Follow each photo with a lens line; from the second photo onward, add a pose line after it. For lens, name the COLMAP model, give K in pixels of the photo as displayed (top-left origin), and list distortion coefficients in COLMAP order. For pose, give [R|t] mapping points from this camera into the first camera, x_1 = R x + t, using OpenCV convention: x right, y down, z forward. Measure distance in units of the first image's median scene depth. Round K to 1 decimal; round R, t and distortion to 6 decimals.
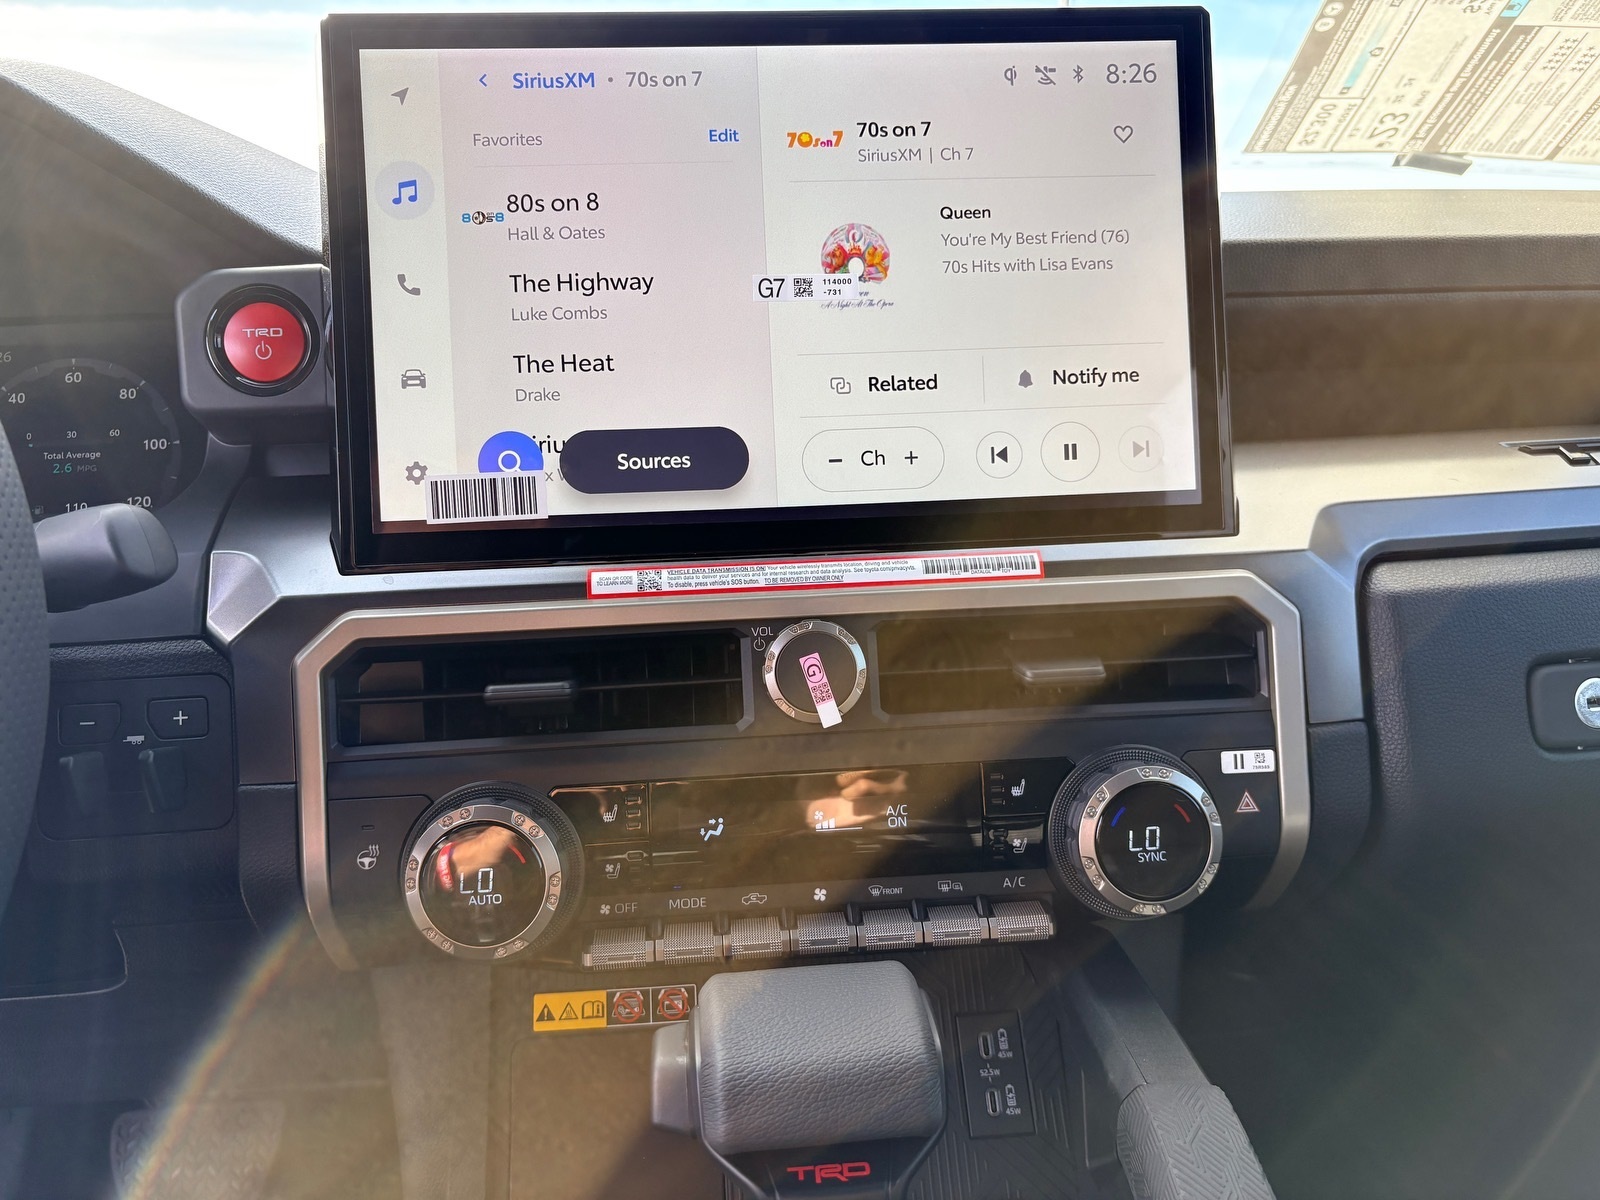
lens RADIAL K [[1224.8, 0, 801.5], [0, 1224.8, 603.8], [0, 0, 1]] dist [0.029822, -0.041449]
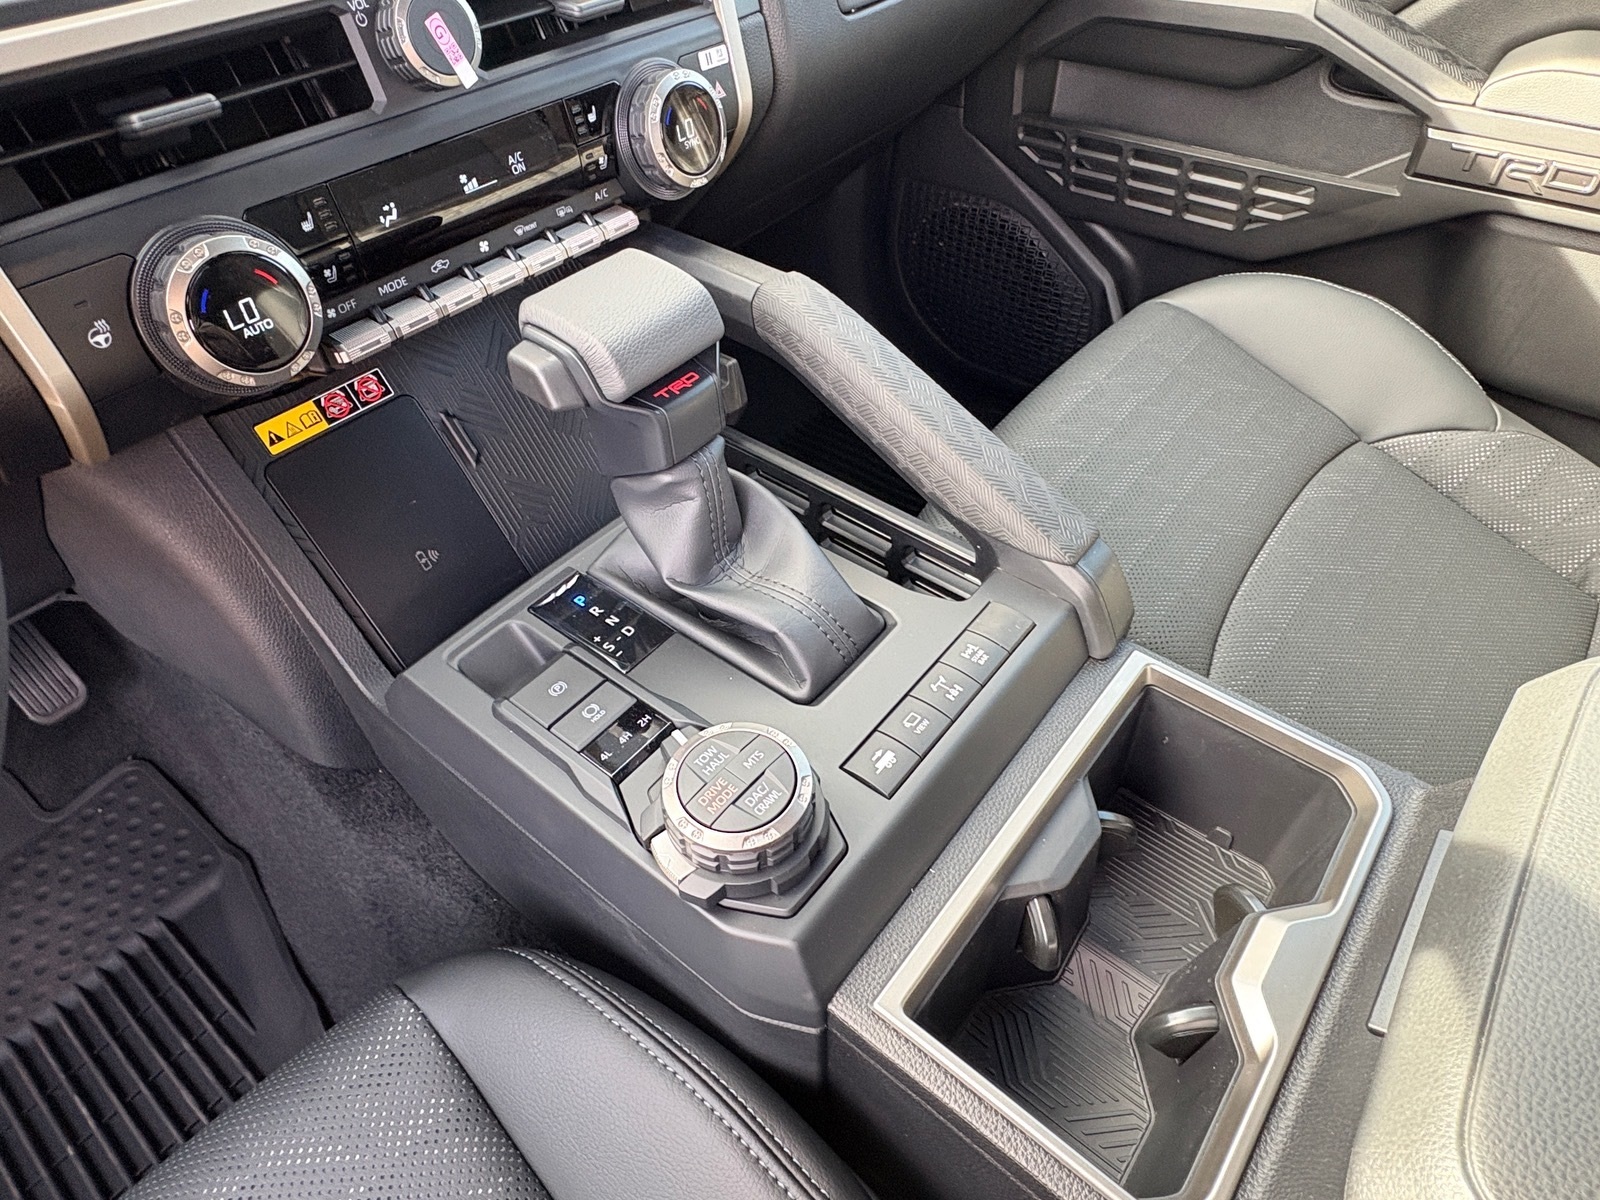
lens RADIAL K [[926.4, 0, 770.9], [0, 926.4, 596.7], [0, 0, 1]] dist [-0.002668, -0.000889]
pose [[0.703253, -0.493238, 0.512007, -0.430887], [0.147981, 0.805967, 0.573166, 0.029003], [-0.695368, -0.327313, 0.639788, 0.082535]]
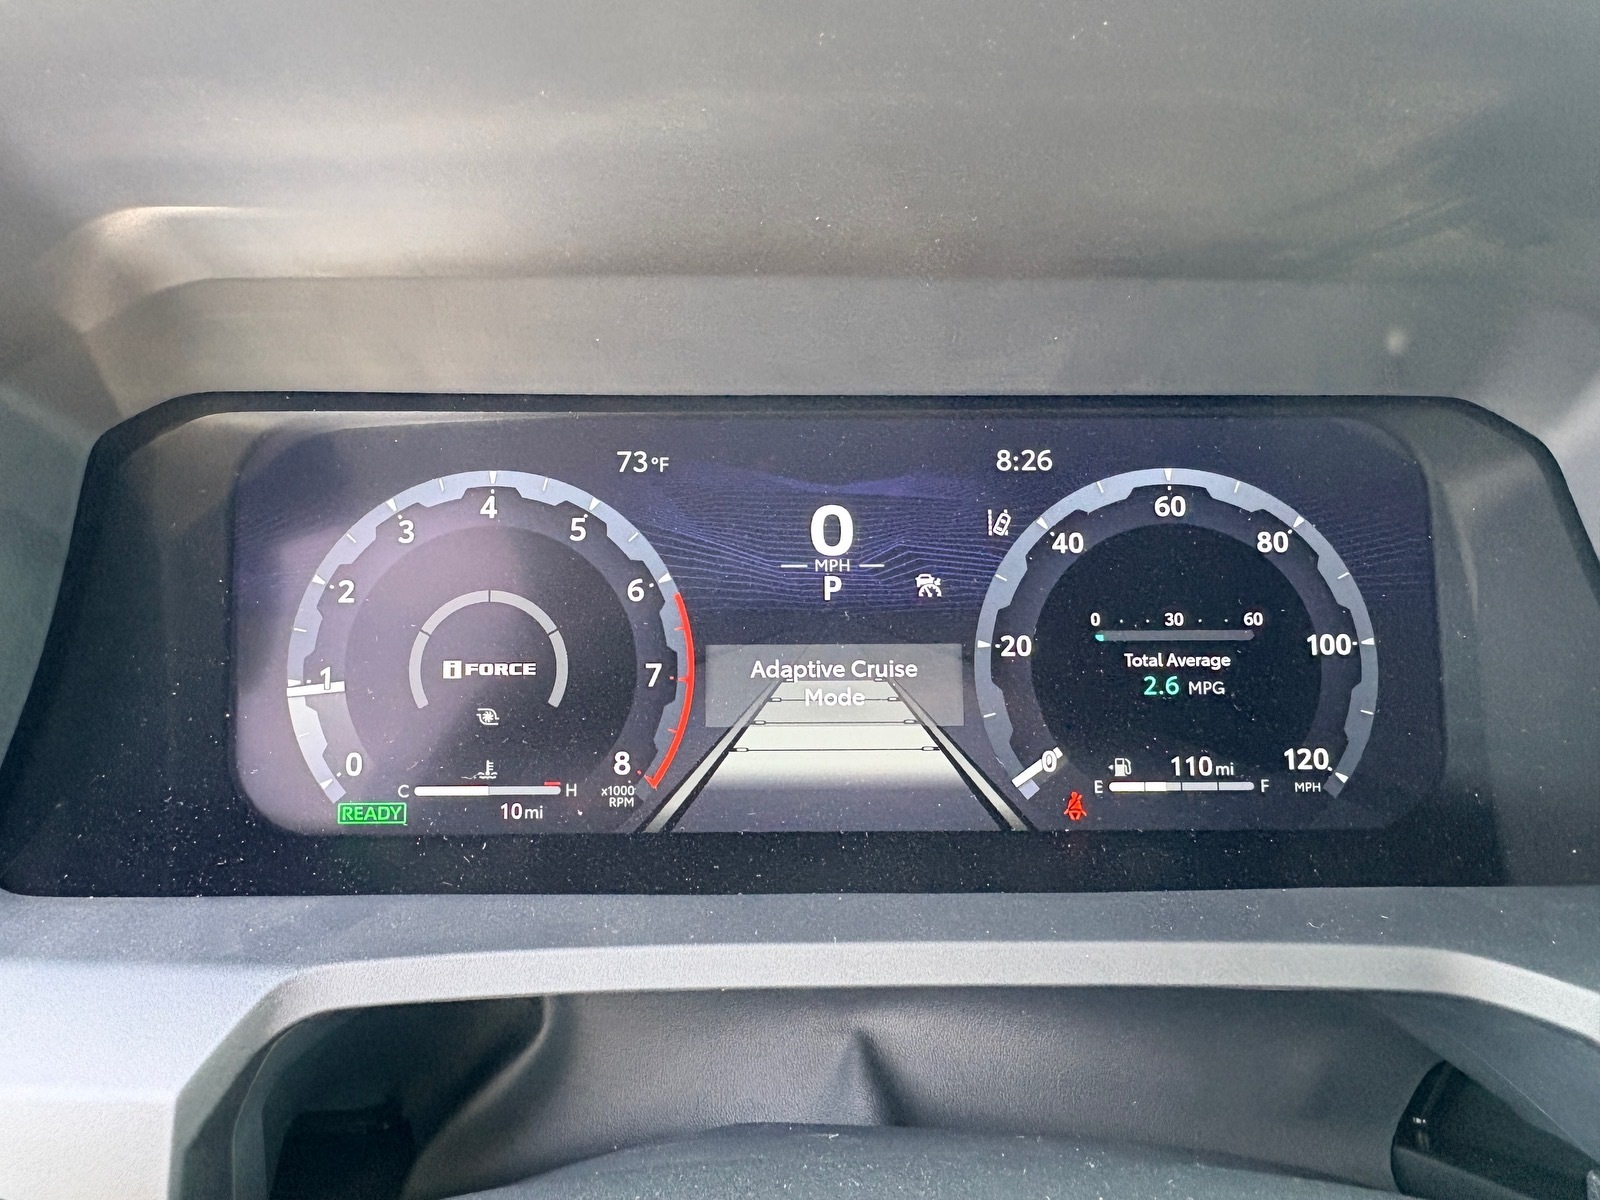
lens RADIAL K [[1160.6, 0, 745.5], [0, 1160.6, 608.5], [0, 0, 1]] dist [-0.012277, 0.000214]
pose [[0.997092, 0.053932, -0.053847, -0.933129], [-0.050855, 0.997080, 0.056974, -0.200429], [0.056763, -0.054070, 0.996922, 0.627293]]
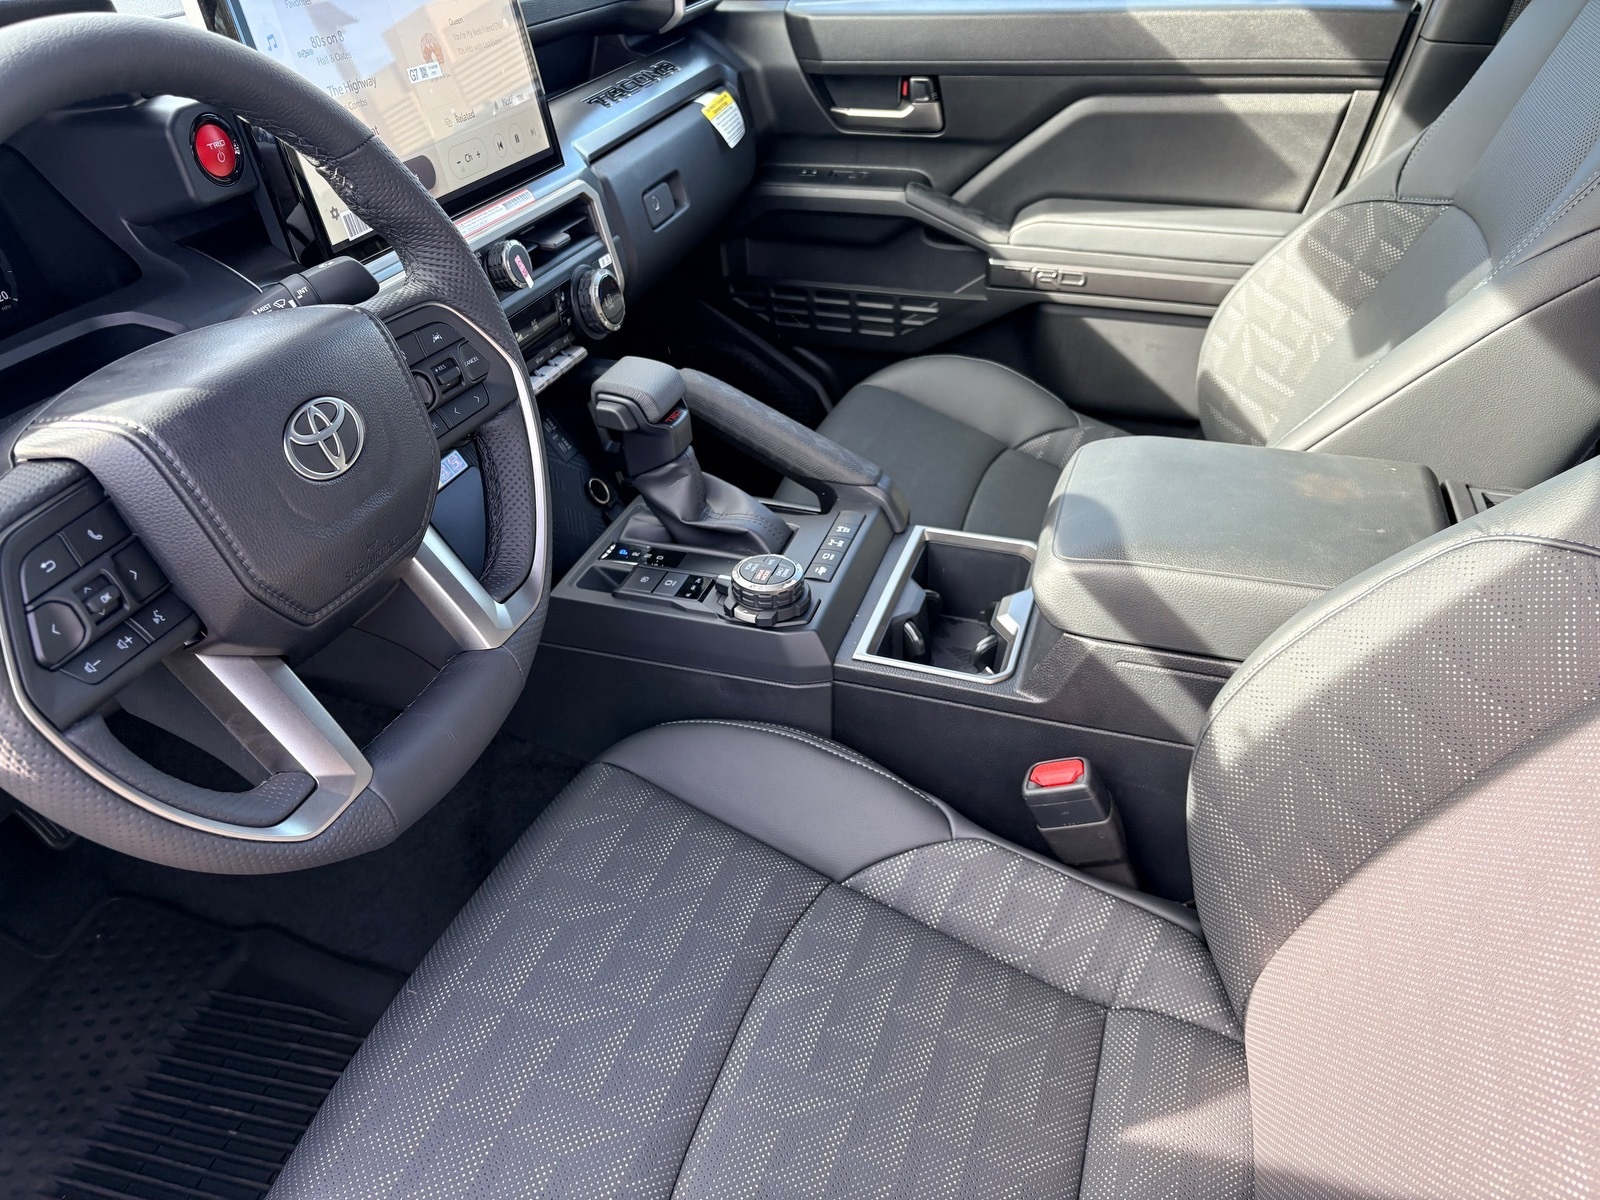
lens RADIAL K [[1224.8, 0, 804.1], [0, 1224.8, 601.1], [0, 0, 1]] dist [0.029822, -0.041449]
pose [[0.373500, -0.468350, 0.800716, -1.731764], [0.176628, 0.883299, 0.434265, -0.261098], [-0.910659, -0.020769, 0.412636, -0.363218]]
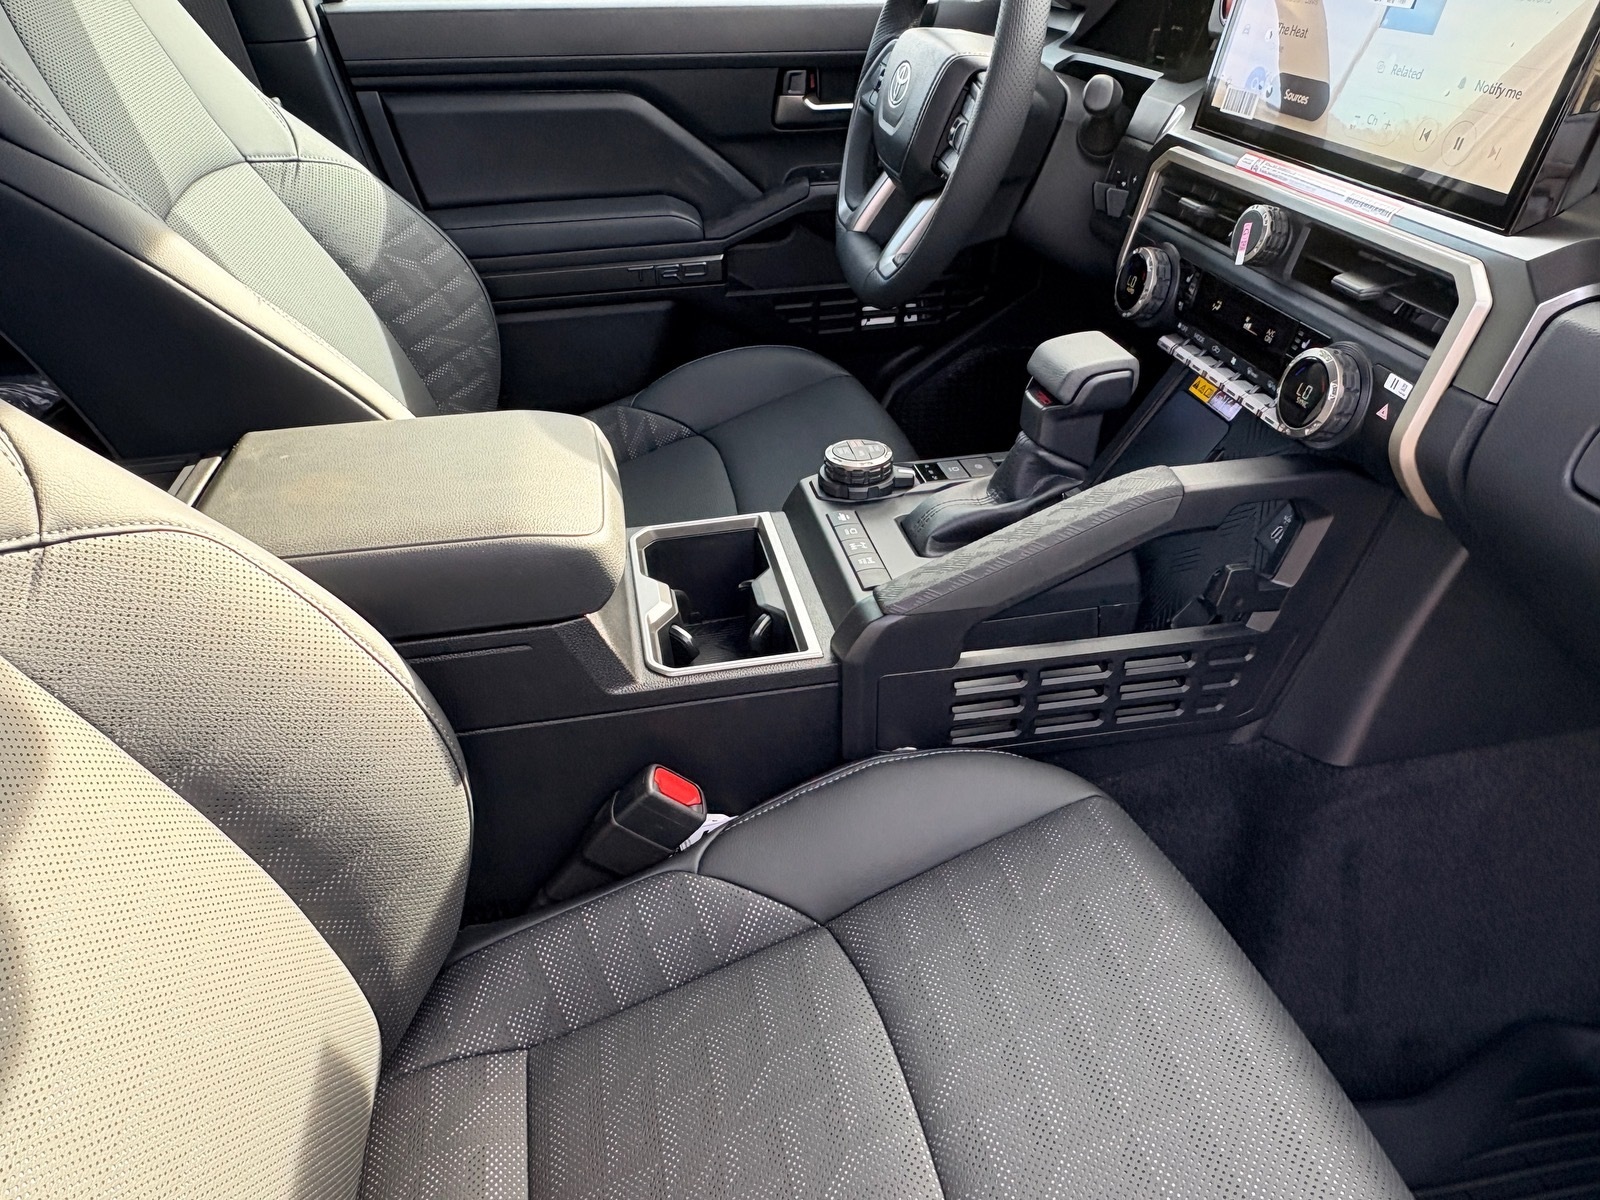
lens RADIAL K [[1128.0, 0, 773.8], [0, 1128.0, 605.4], [0, 0, 1]] dist [-0.003392, 0.003204]
pose [[0.089859, 0.553459, -0.828015, 1.567768], [-0.168120, 0.827877, 0.535121, -0.253724], [0.981662, 0.091120, 0.167440, 0.056995]]
